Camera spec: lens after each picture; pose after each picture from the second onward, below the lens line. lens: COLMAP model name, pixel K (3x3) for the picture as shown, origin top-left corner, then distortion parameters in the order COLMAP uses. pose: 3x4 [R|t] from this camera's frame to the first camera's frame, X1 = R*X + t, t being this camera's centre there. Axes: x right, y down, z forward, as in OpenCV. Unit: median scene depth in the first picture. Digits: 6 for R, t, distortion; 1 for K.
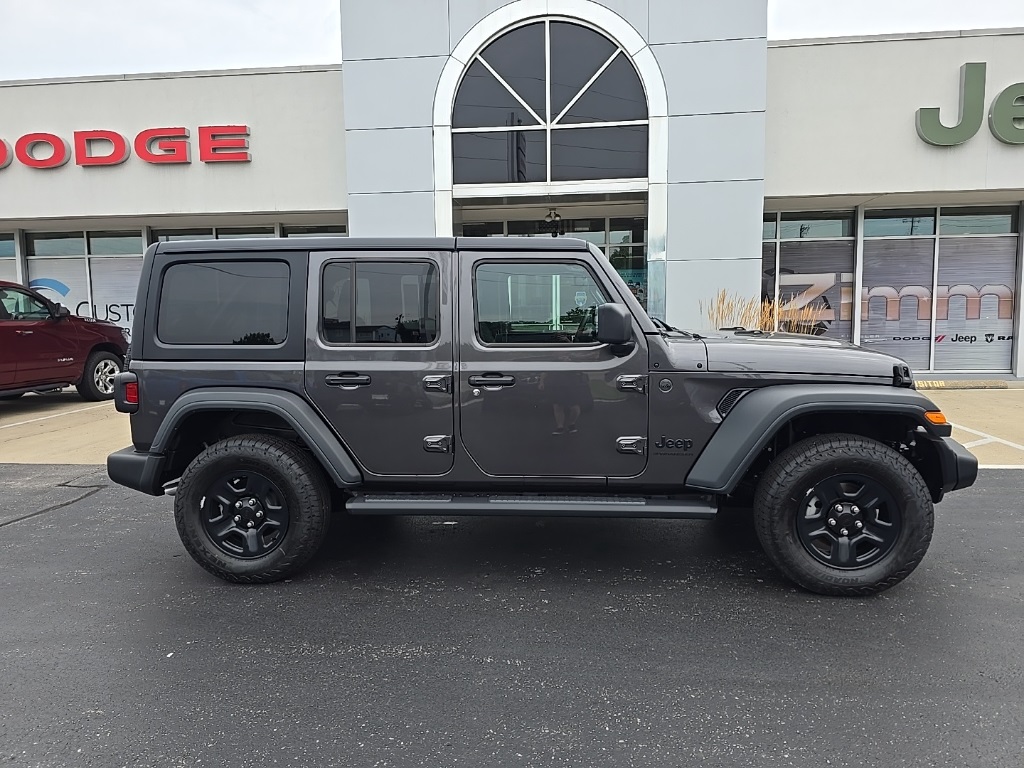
lens RADIAL K [[685.9, 0, 514.9], [0, 685.9, 383.0], [0, 0, 1]] dist [0.065448, -0.072776]
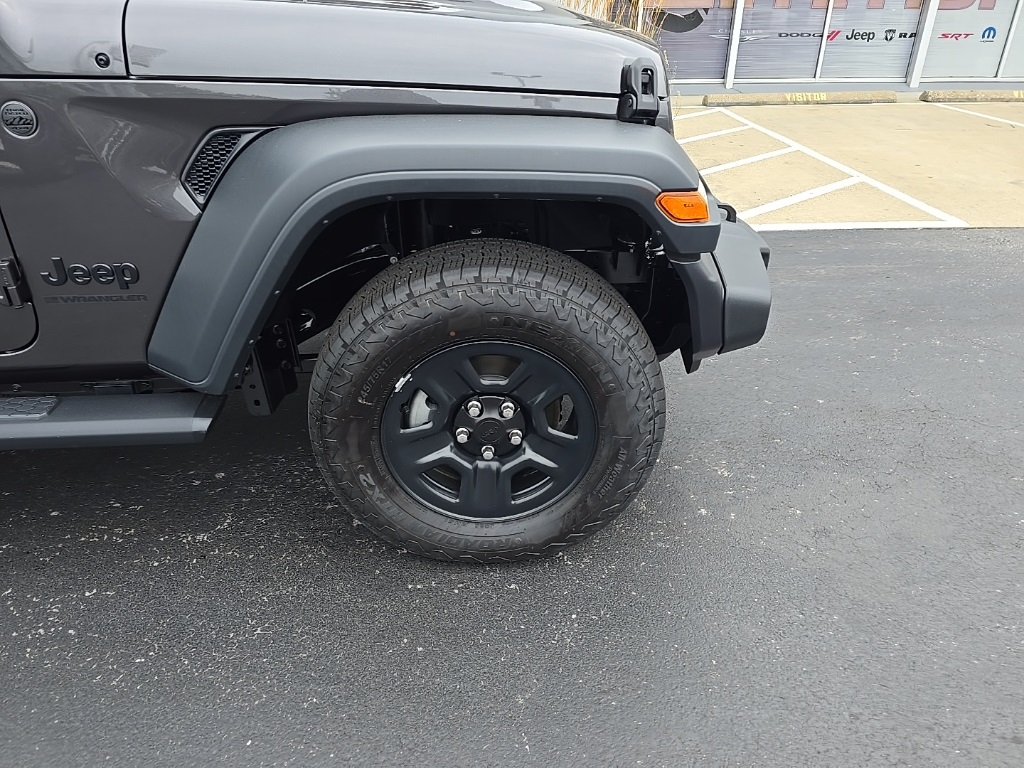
lens RADIAL K [[685.9, 0, 514.9], [0, 685.9, 383.0], [0, 0, 1]] dist [0.065448, -0.072776]
pose [[0.990116, -0.054027, 0.129424, 0.435343], [0.000010, 0.922848, 0.385165, -0.010098], [-0.140248, -0.381357, 0.913727, 0.587837]]
